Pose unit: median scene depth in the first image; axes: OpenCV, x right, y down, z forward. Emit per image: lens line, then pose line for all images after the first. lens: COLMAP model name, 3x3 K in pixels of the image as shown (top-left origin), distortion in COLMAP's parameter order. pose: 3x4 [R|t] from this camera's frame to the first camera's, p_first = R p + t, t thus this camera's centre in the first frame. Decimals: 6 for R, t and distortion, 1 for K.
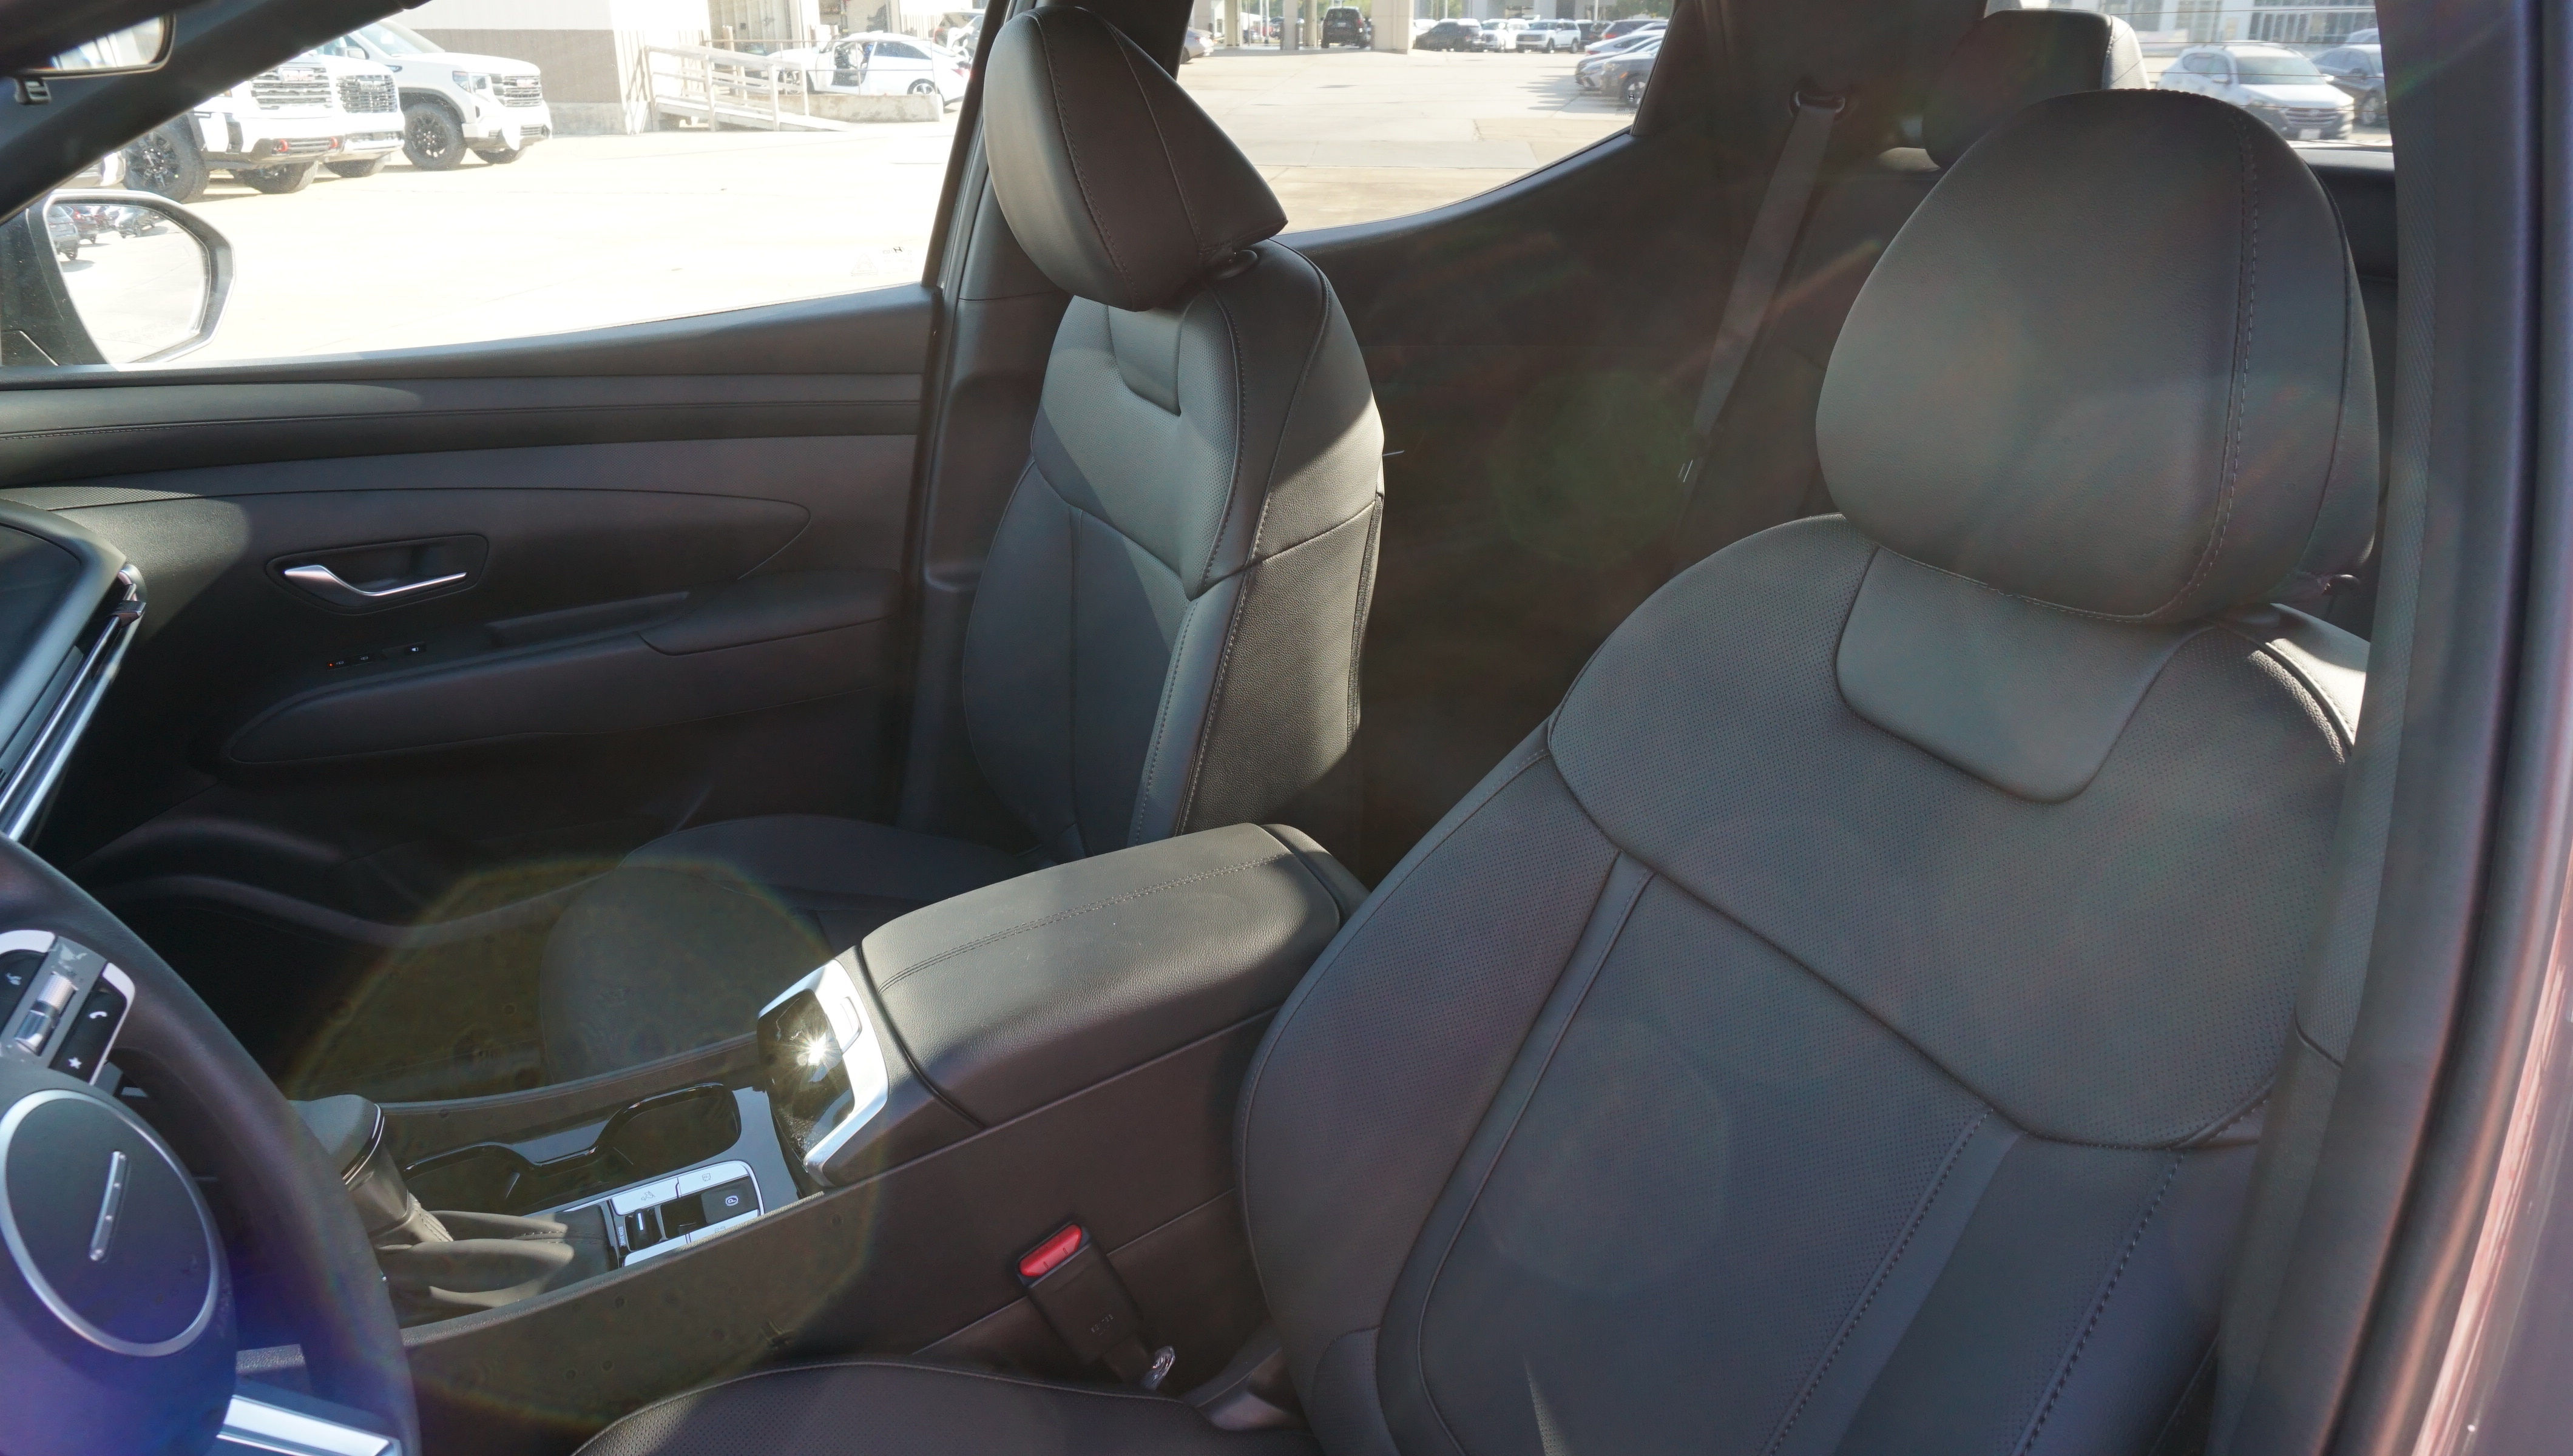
lens RADIAL K [[1720.2, 0, 1290.2], [0, 1720.2, 734.5], [0, 0, 1]] dist [-0.050735, 0.037556]
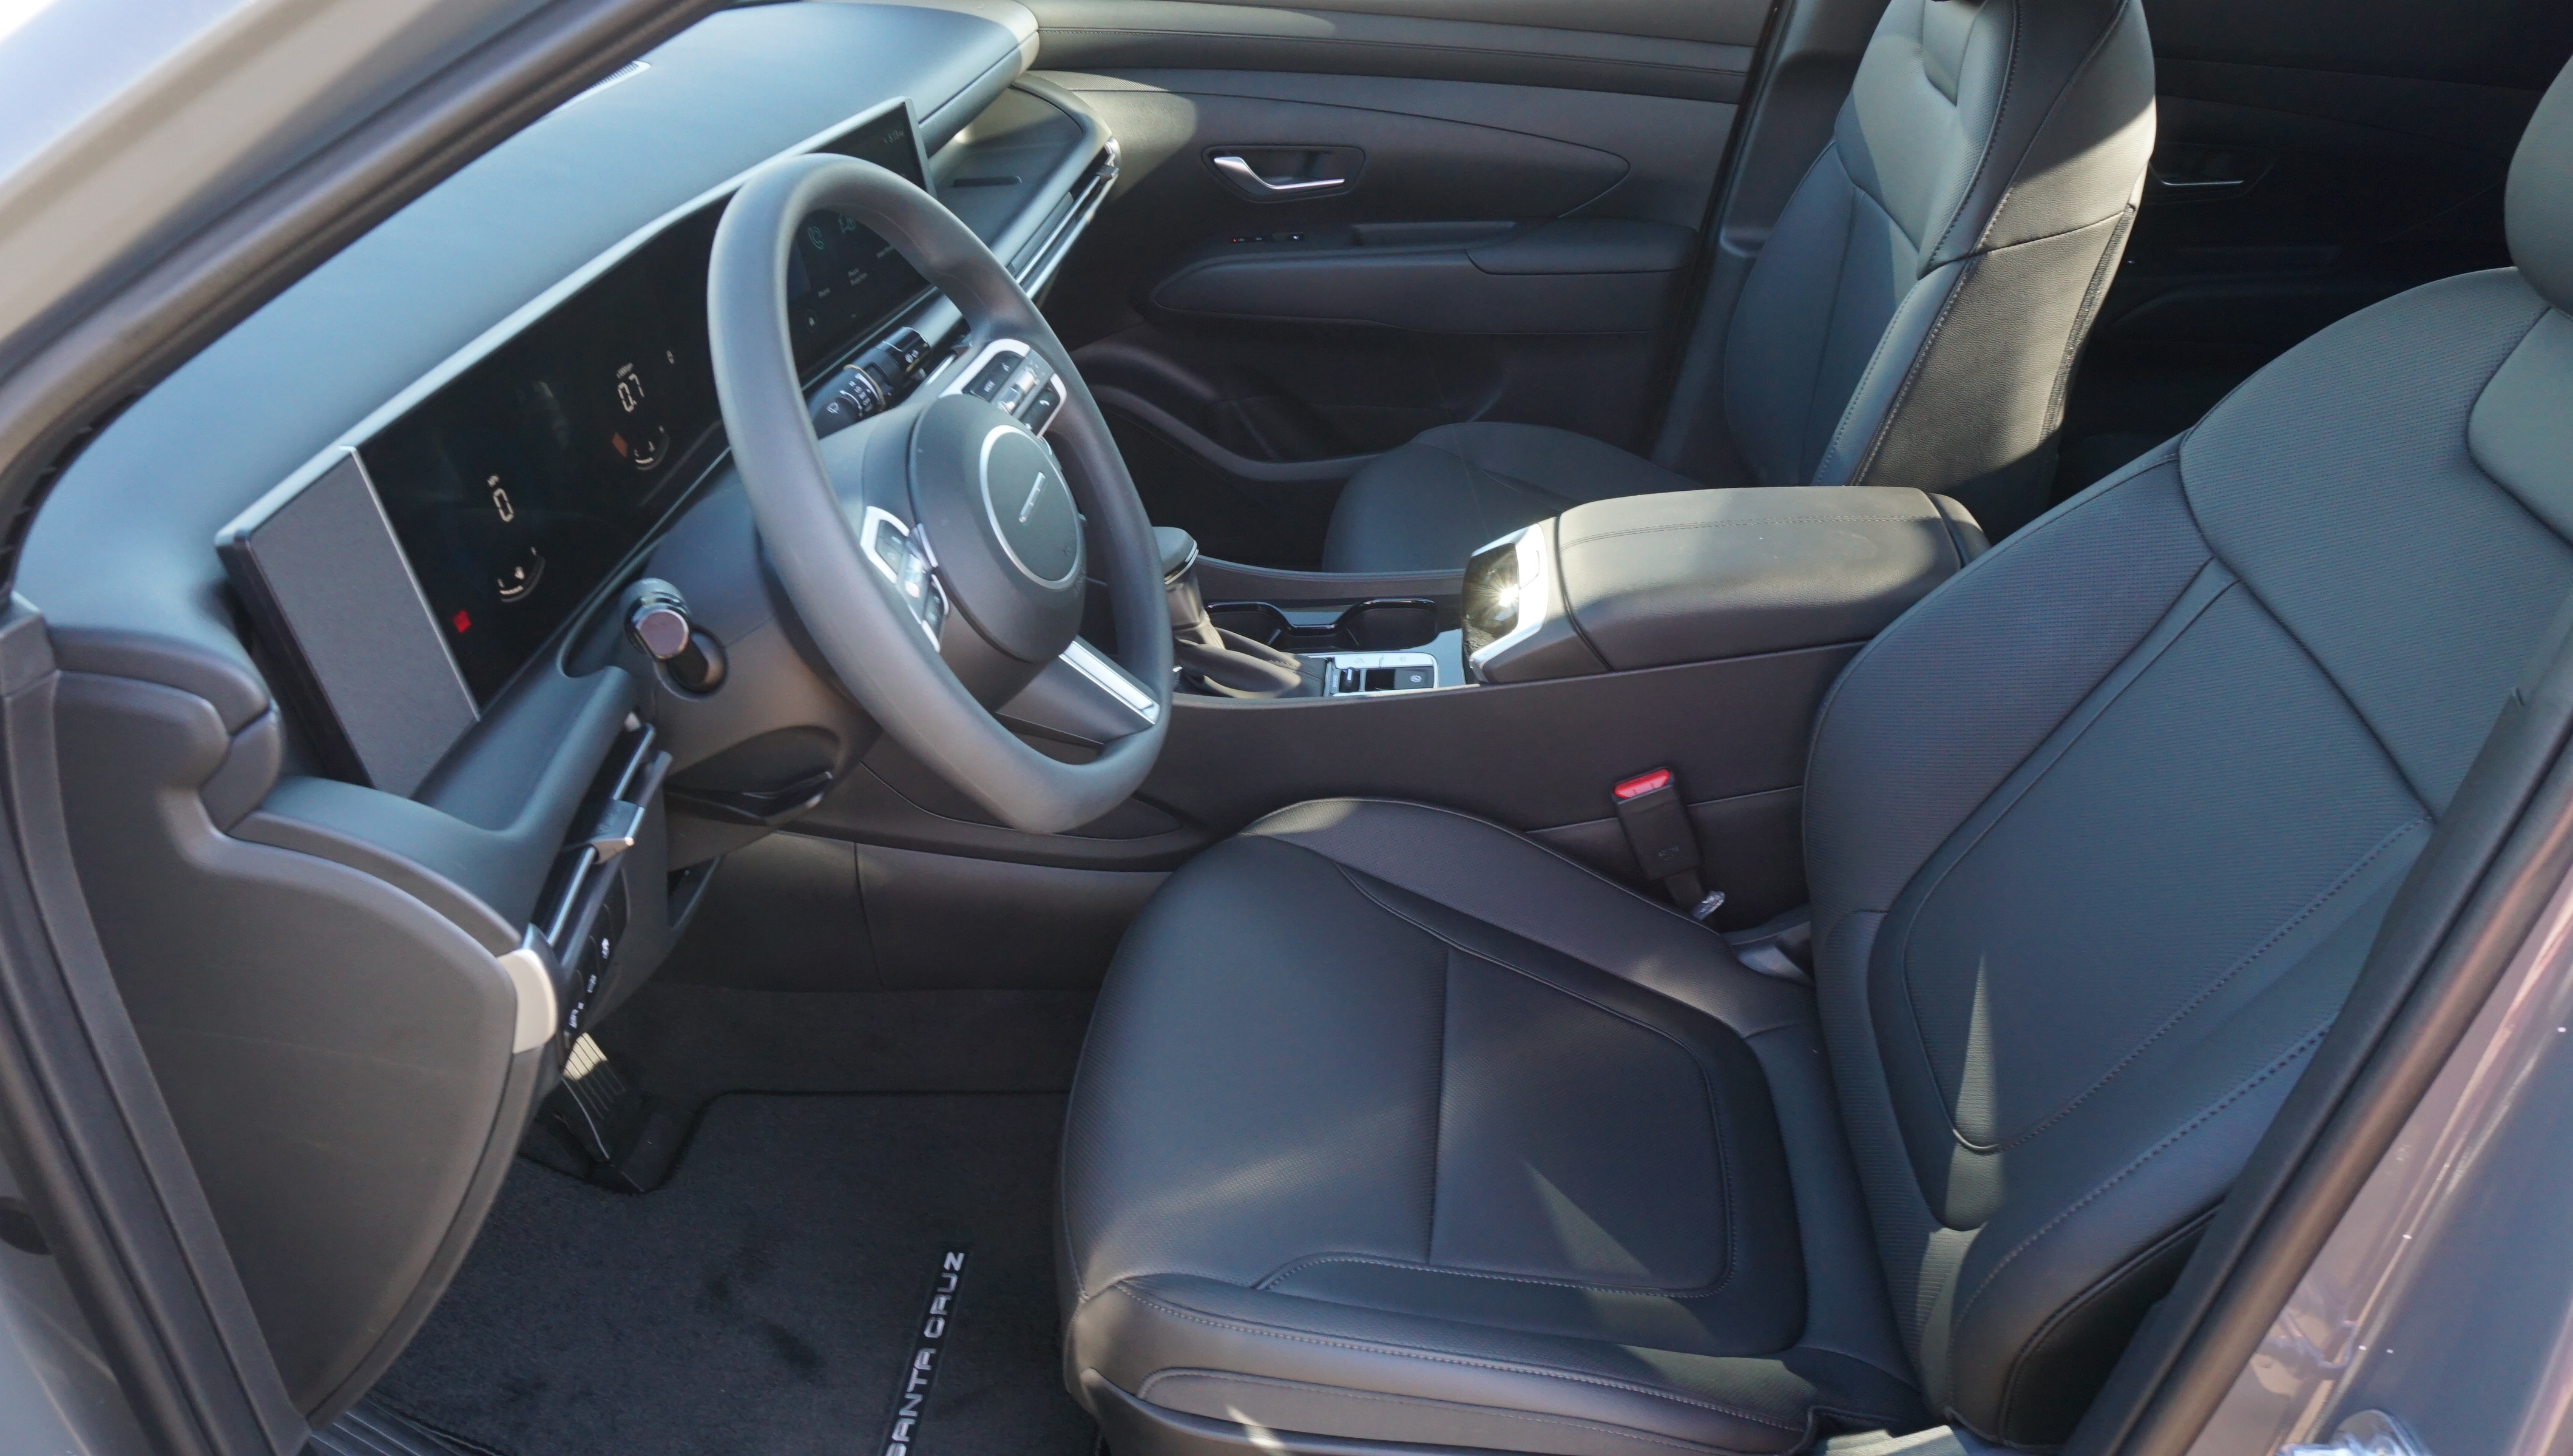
lens RADIAL K [[1720.2, 0, 1283.9], [0, 1720.2, 724.8], [0, 0, 1]] dist [-0.050735, 0.037556]
pose [[0.866087, 0.255414, -0.429716, 0.148850], [-0.179639, 0.961217, 0.209265, 0.044370], [0.466500, -0.104048, 0.878380, -0.195631]]
